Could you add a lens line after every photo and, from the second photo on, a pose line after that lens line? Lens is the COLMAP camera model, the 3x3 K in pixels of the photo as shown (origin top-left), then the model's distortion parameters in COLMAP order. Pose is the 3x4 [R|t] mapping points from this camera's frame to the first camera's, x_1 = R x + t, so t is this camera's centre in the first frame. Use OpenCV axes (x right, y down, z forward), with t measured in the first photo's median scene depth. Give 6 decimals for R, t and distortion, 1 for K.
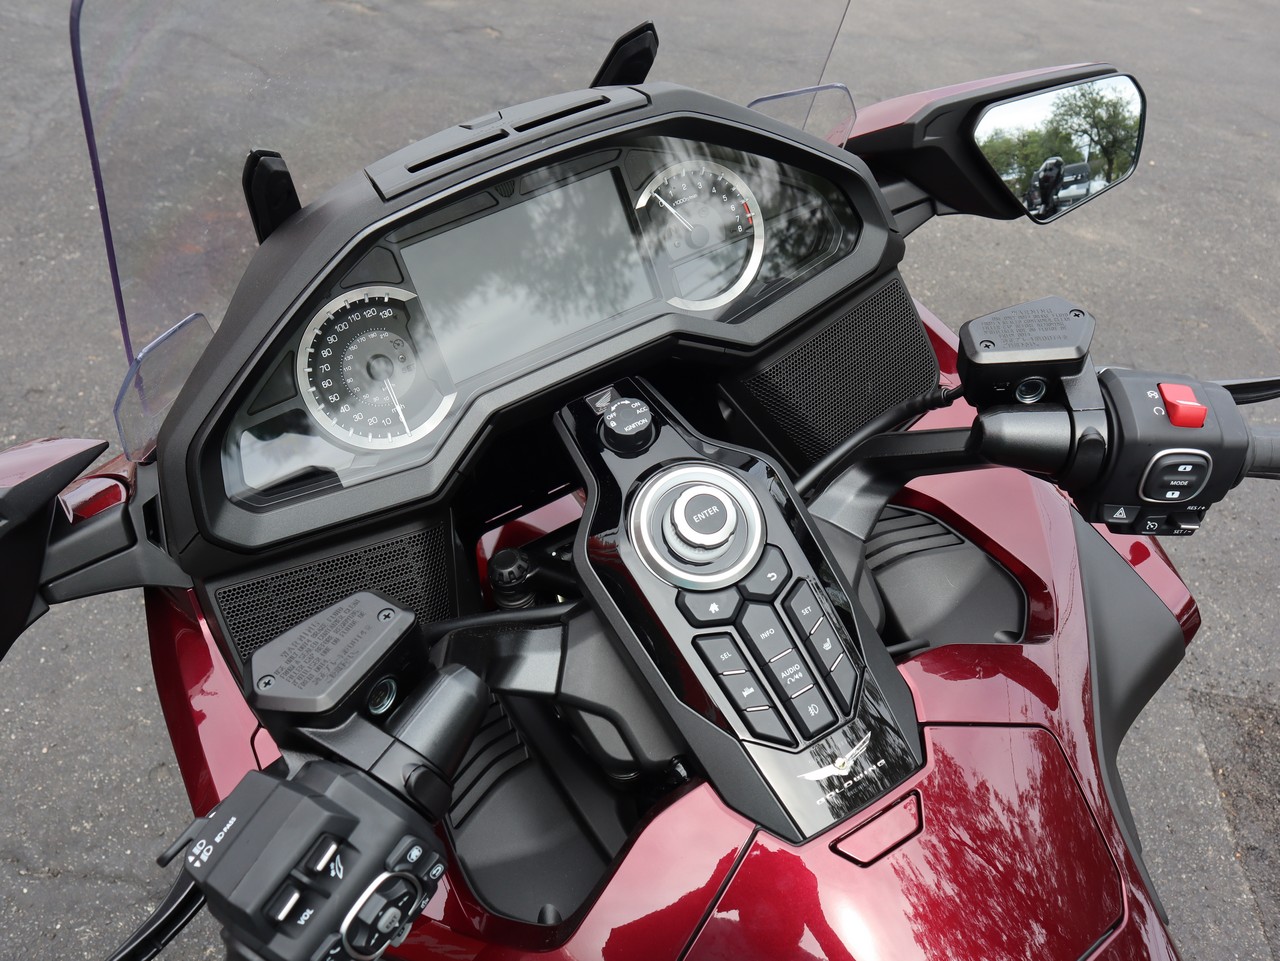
lens RADIAL K [[996.1, 0, 636.0], [0, 996.1, 477.1], [0, 0, 1]] dist [-0.115015, 0.069914]
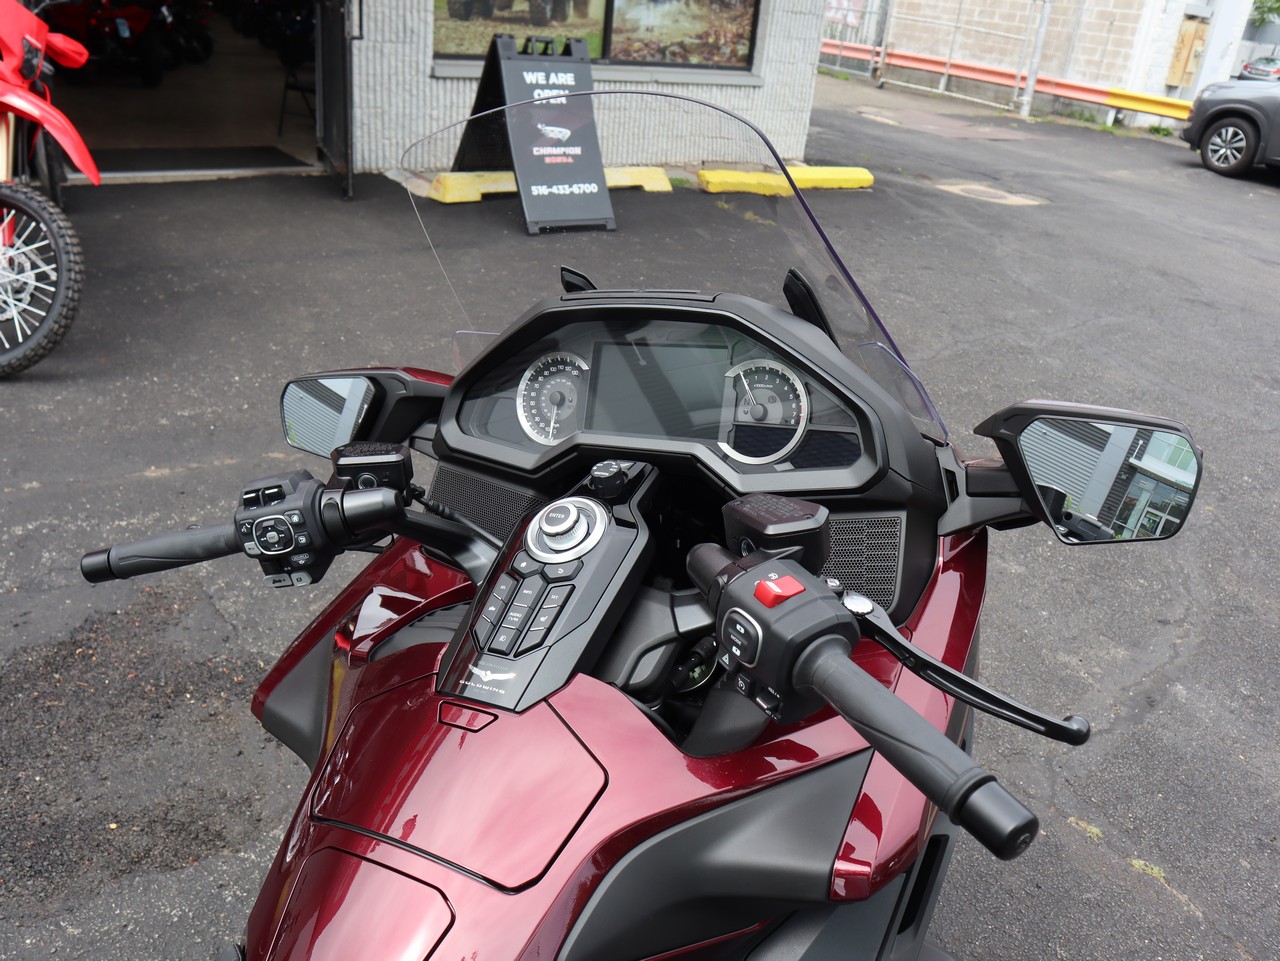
lens RADIAL K [[1005.8, 0, 635.5], [0, 1005.8, 492.7], [0, 0, 1]] dist [-0.108070, 0.066969]
pose [[0.527230, 0.380579, -0.759729, 1.040067], [-0.566933, 0.823542, 0.019111, -0.074087], [0.632943, 0.420639, 0.649959, 0.011396]]
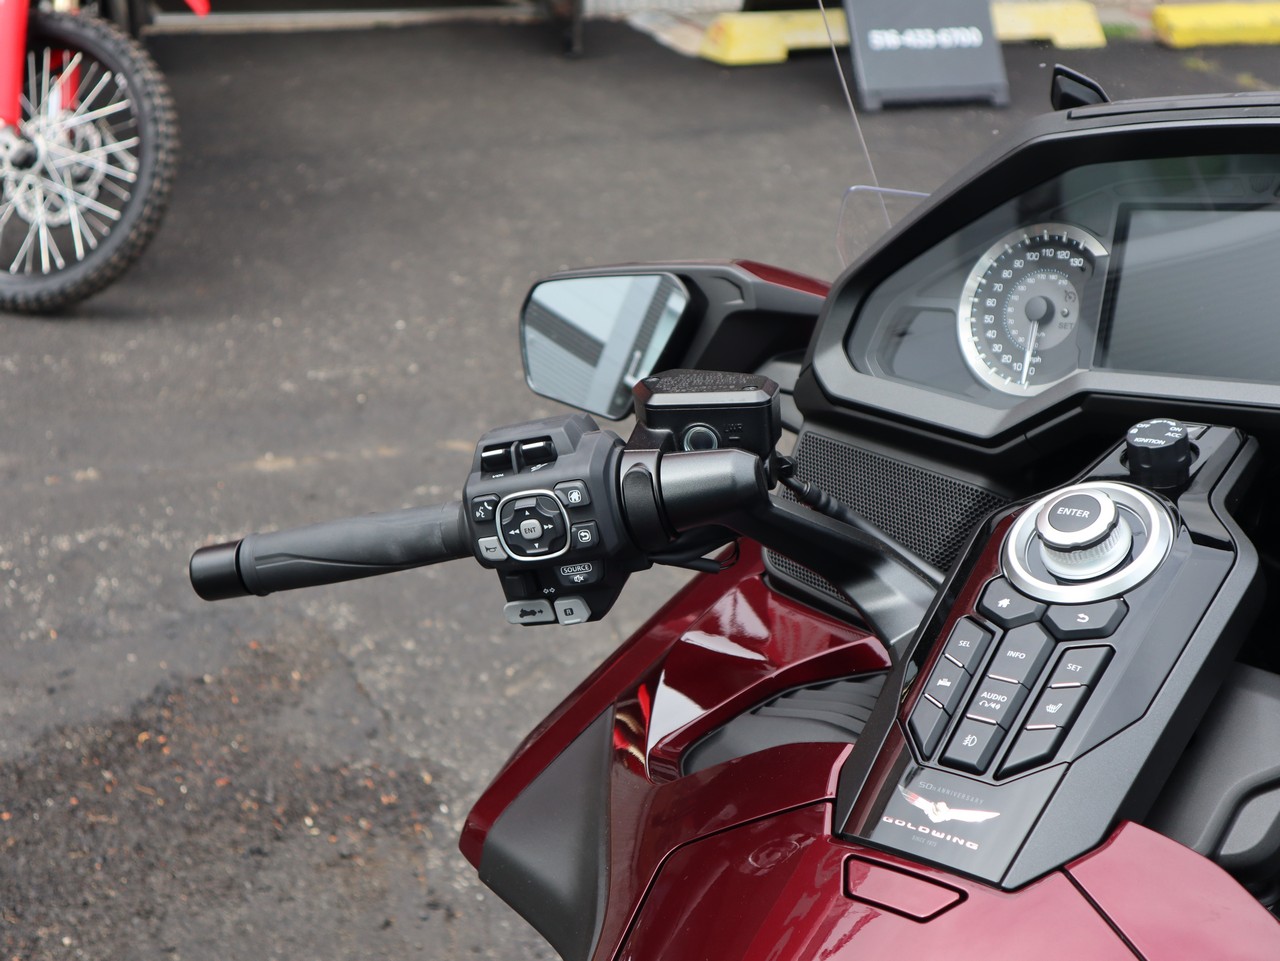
lens RADIAL K [[1601.0, 0, 643.1], [0, 1601.0, 481.9], [0, 0, 1]] dist [0.025230, 0.000000]
pose [[0.335183, 0.368661, -0.867030, 0.845327], [-0.591287, 0.798778, 0.111056, 0.061378], [0.733507, 0.475440, 0.485721, 0.060344]]
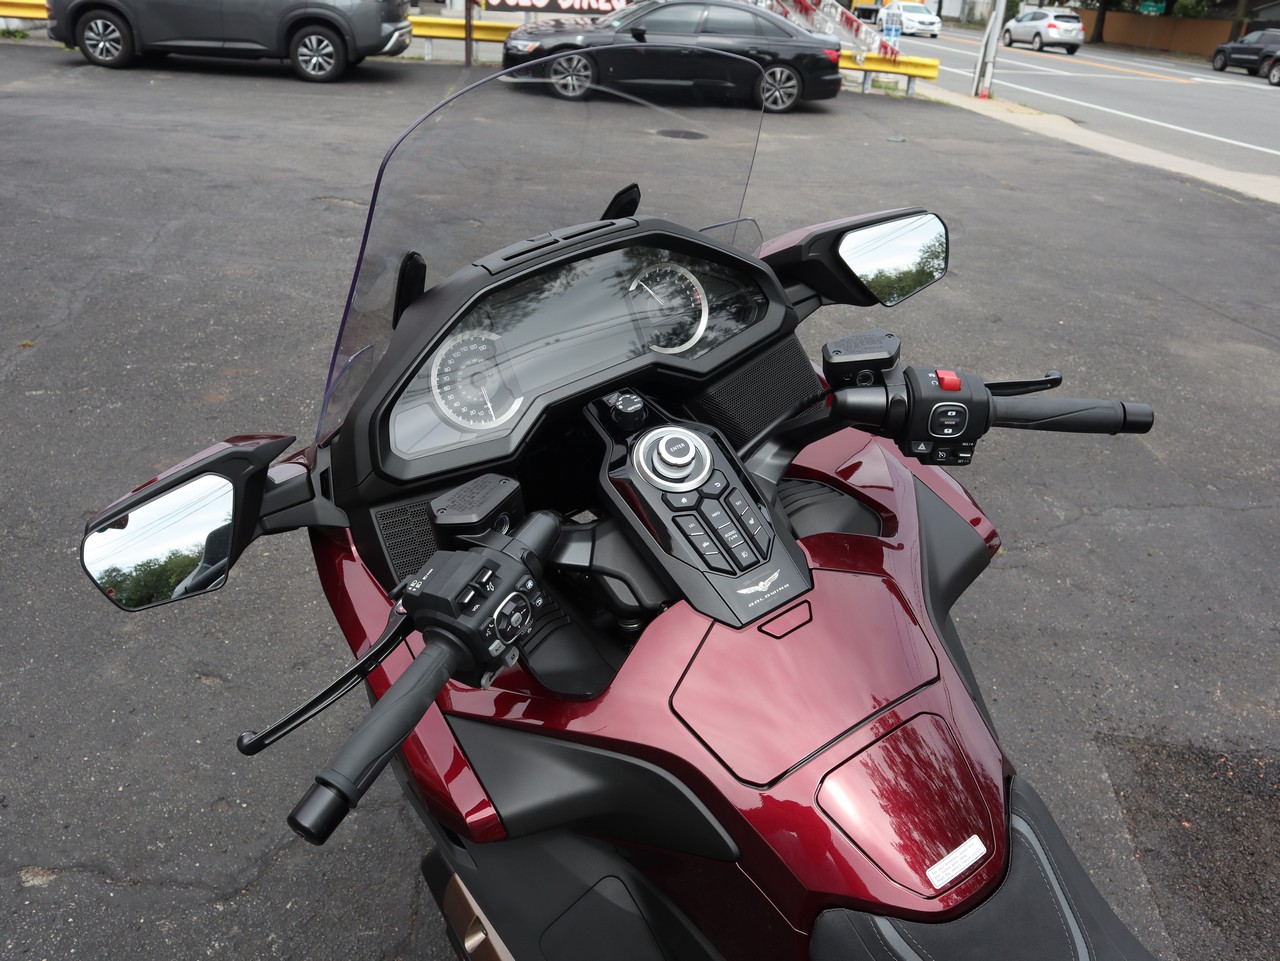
lens RADIAL K [[996.1, 0, 637.2], [0, 996.1, 485.8], [0, 0, 1]] dist [-0.115015, 0.069914]
pose [[0.999219, -0.018770, 0.034783, -0.047016], [0.024482, 0.984817, -0.171859, 0.306334], [-0.031029, 0.172577, 0.984507, -0.528291]]
